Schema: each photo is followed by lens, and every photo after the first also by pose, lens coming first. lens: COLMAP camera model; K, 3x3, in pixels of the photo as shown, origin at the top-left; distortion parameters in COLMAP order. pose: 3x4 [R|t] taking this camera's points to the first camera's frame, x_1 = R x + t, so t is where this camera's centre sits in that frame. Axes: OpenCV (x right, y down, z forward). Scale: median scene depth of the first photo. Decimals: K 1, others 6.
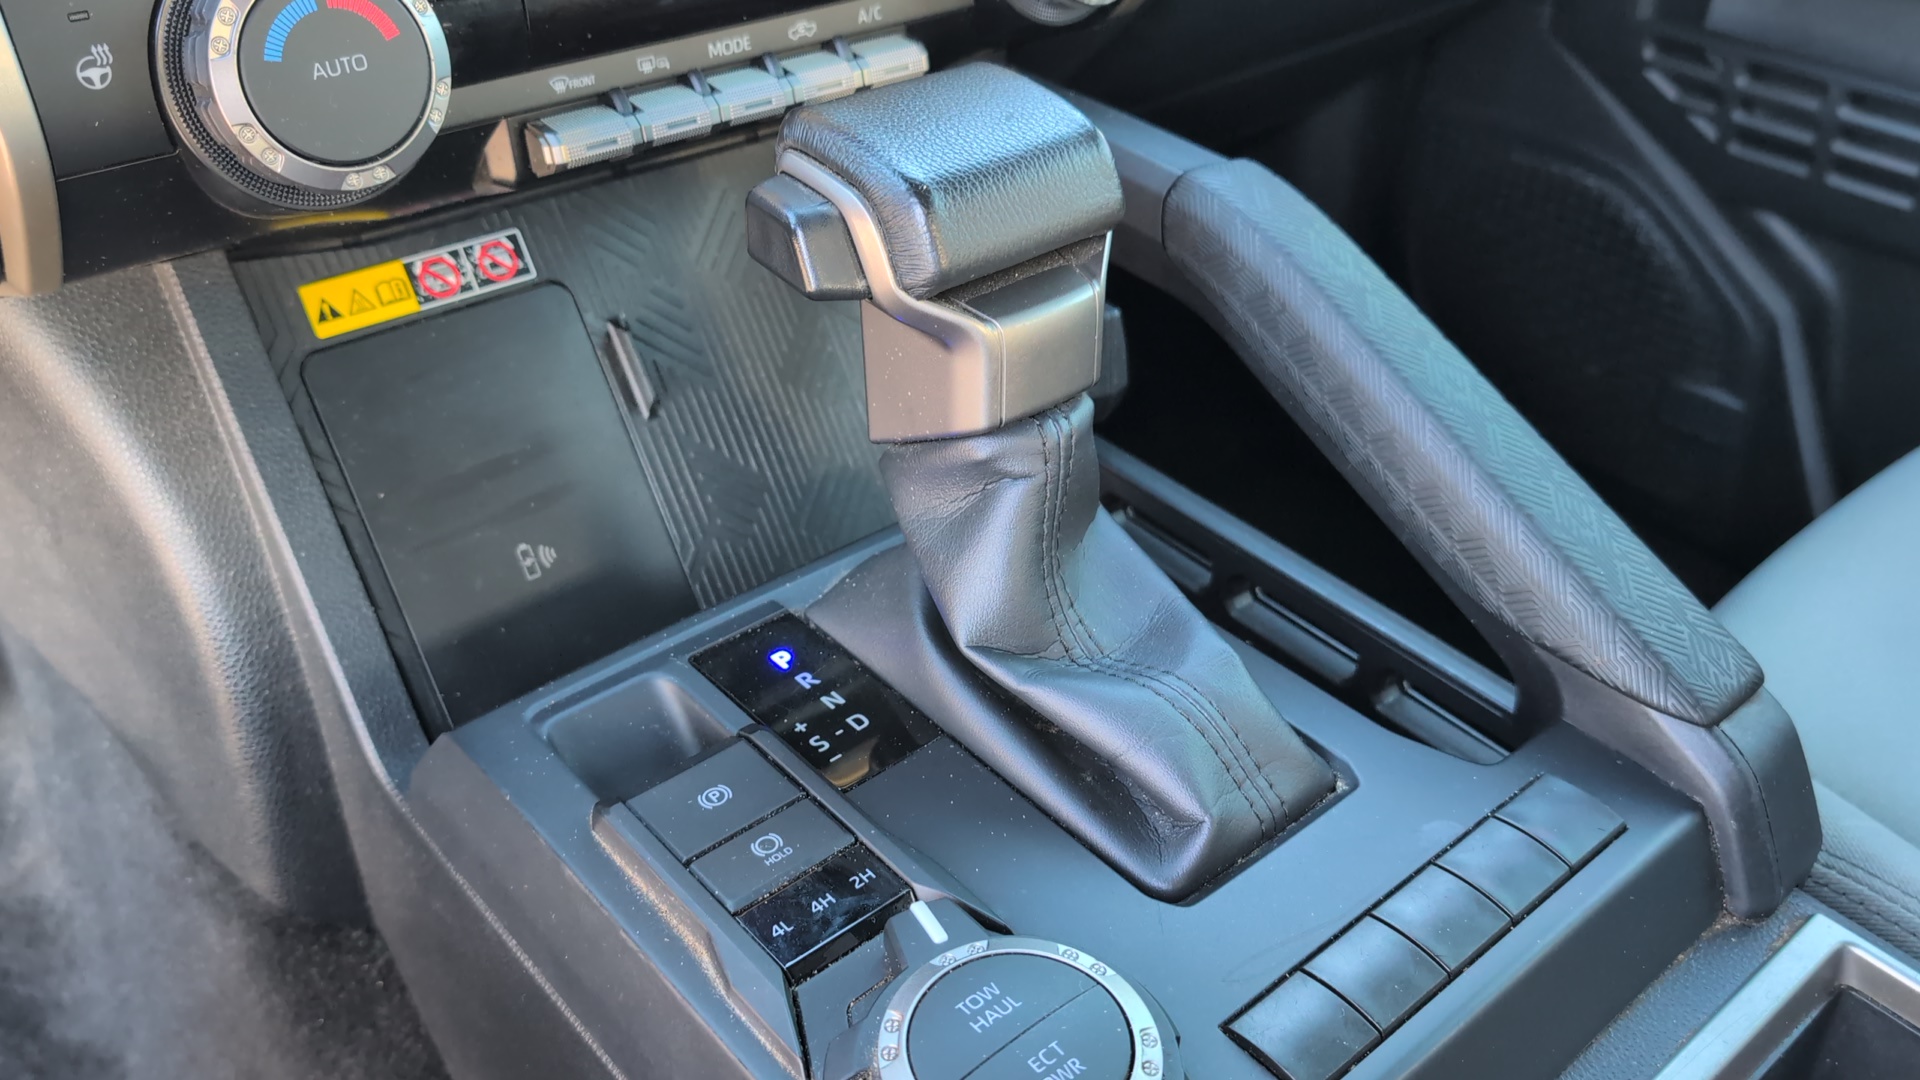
lens RADIAL K [[1633.4, 0, 962.8], [0, 1633.4, 542.2], [0, 0, 1]] dist [0.019274, -0.010008]
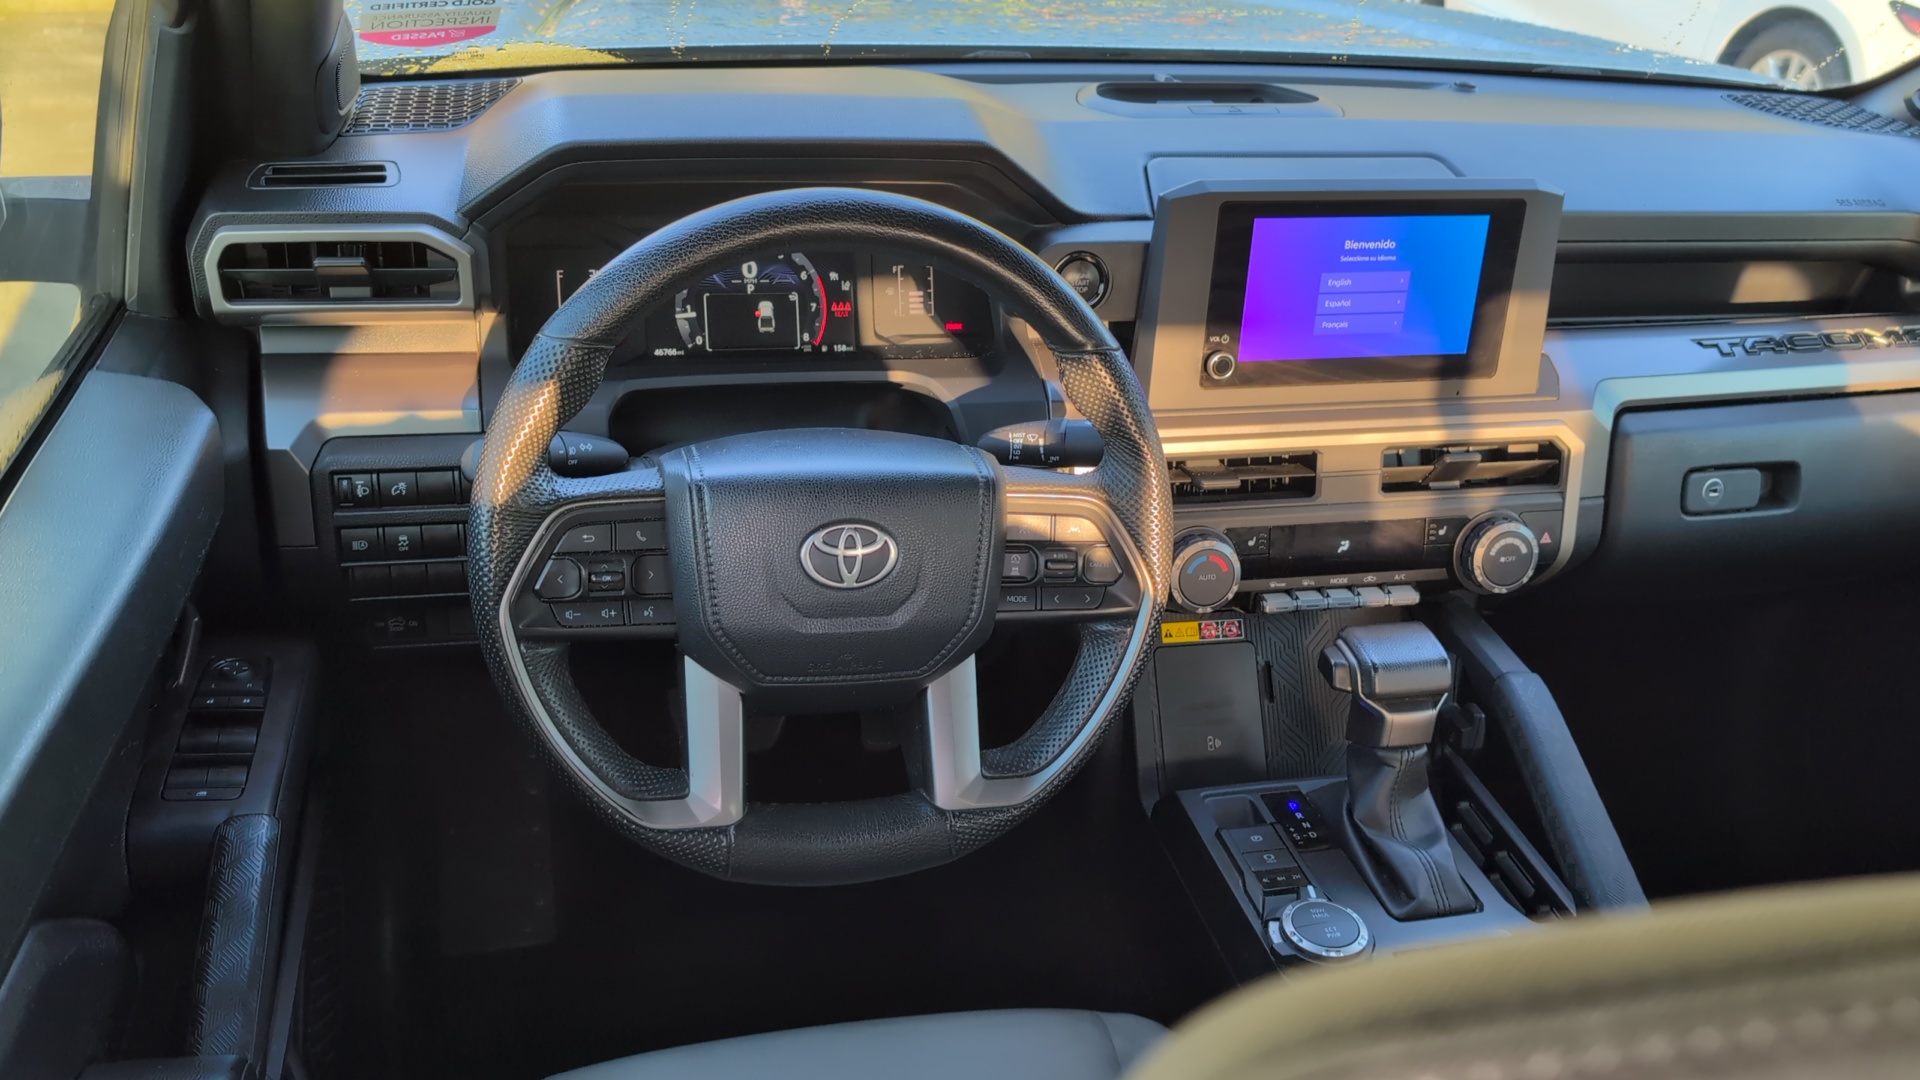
lens RADIAL K [[1633.4, 0, 962.8], [0, 1633.4, 542.2], [0, 0, 1]] dist [0.019274, -0.010008]
pose [[0.895082, 0.250656, -0.368781, 0.292565], [-0.296645, 0.952209, -0.072794, 0.014844], [0.332911, 0.174554, 0.926661, -1.788484]]
